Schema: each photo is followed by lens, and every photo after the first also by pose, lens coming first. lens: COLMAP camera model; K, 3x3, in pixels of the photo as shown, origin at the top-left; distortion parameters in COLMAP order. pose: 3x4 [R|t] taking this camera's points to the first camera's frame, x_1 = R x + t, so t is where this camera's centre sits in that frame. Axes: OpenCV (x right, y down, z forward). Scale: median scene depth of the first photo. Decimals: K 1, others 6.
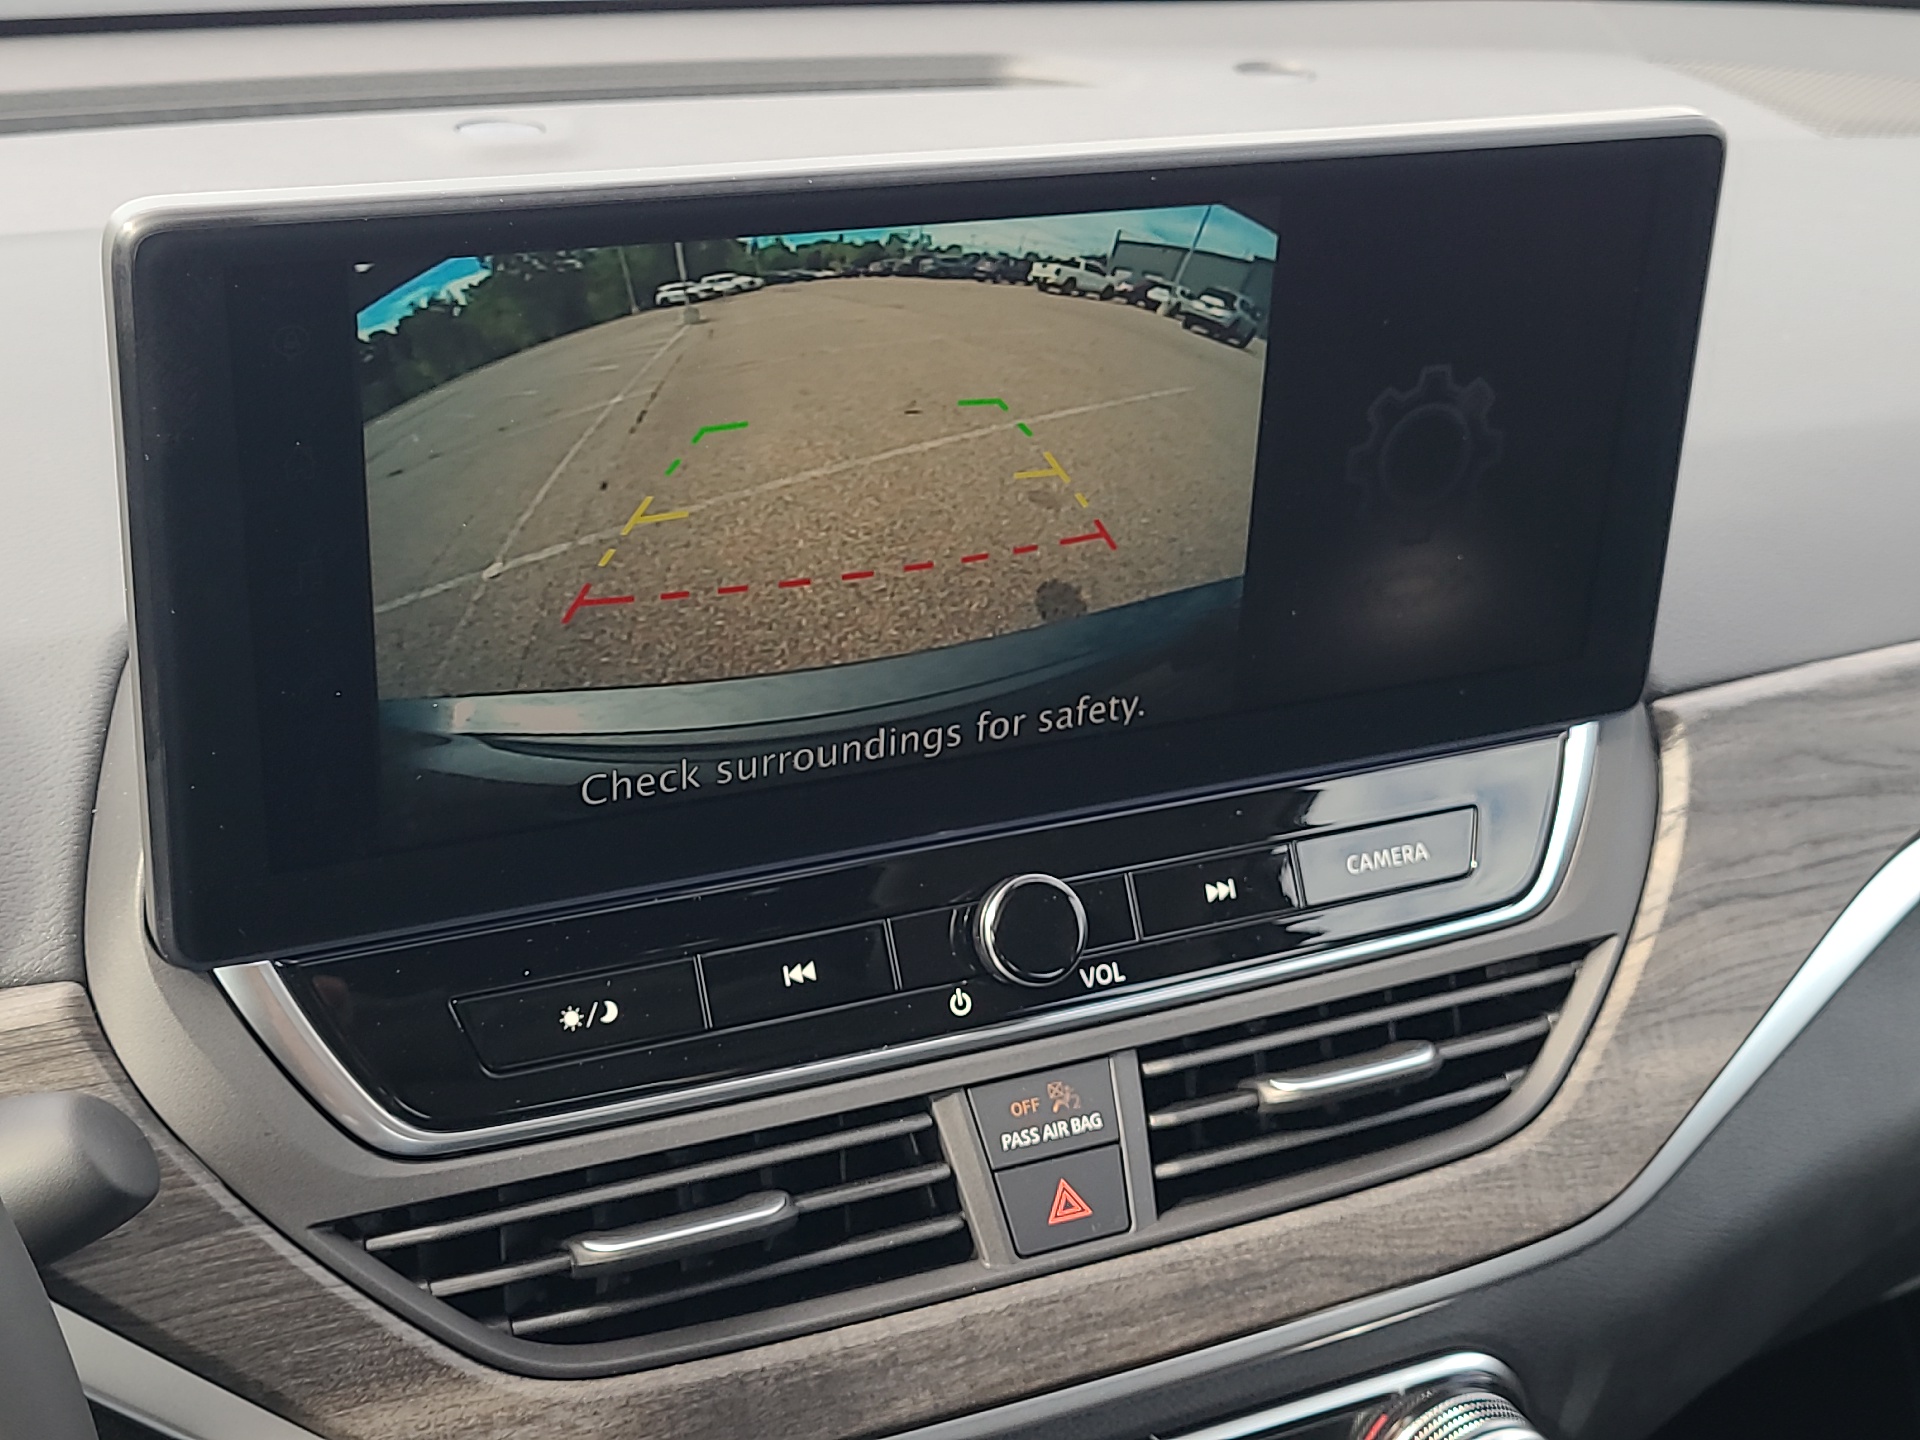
lens RADIAL K [[2499.8, 0, 955.3], [0, 2499.8, 739.9], [0, 0, 1]] dist [0.044537, 0.000000]
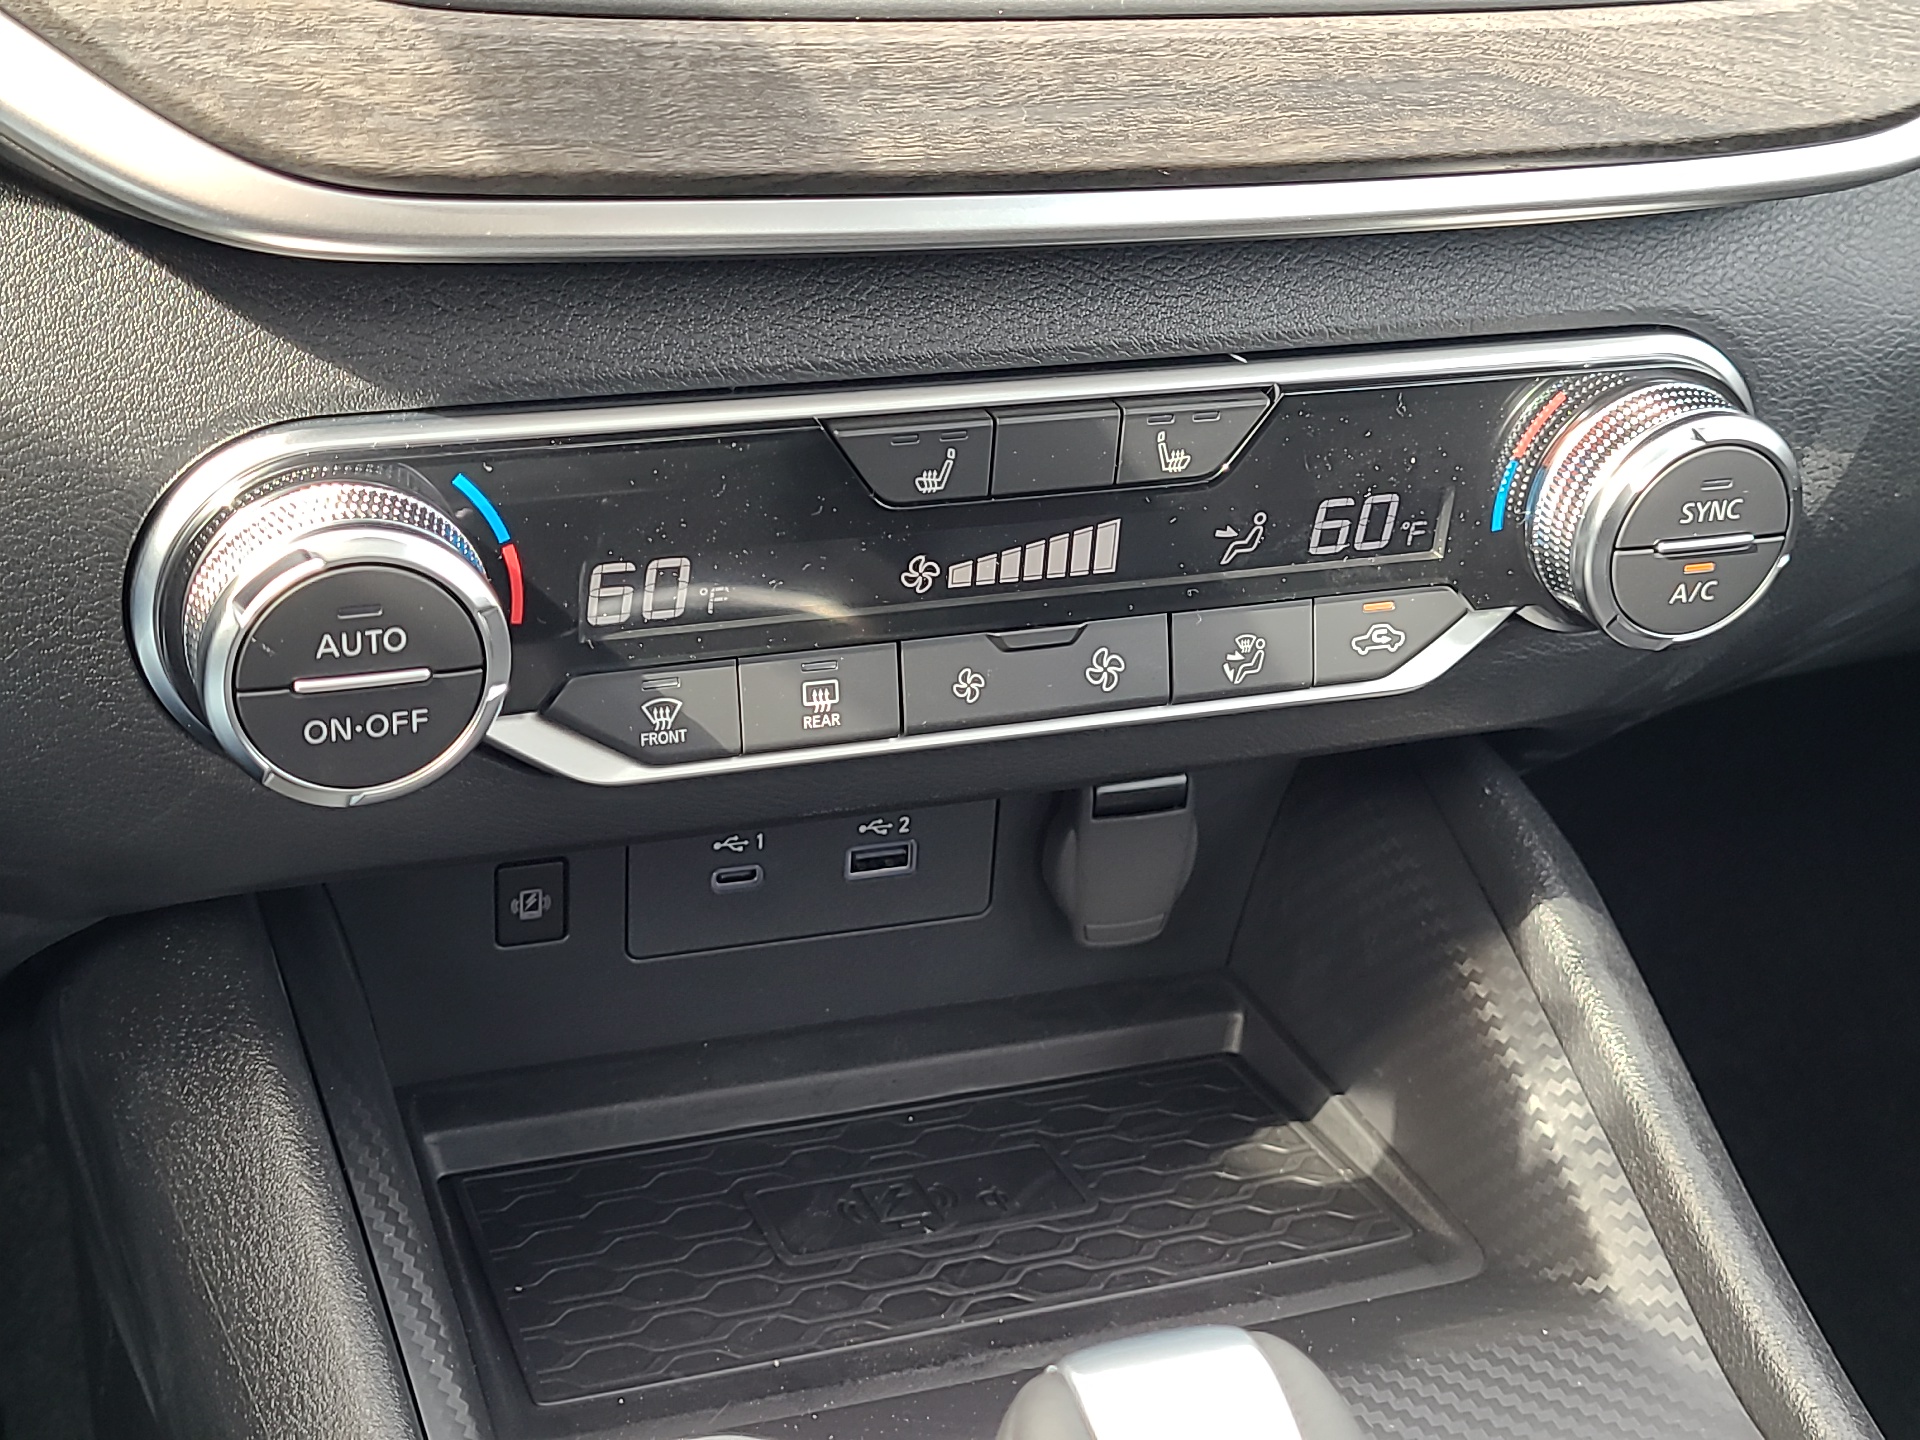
lens RADIAL K [[2499.8, 0, 960.0], [0, 2499.8, 741.0], [0, 0, 1]] dist [0.044537, 0.000000]
pose [[0.994598, 0.097235, -0.036346, 0.039105], [-0.092322, 0.988649, 0.118528, 0.324744], [0.047459, -0.114532, 0.992285, 0.294721]]
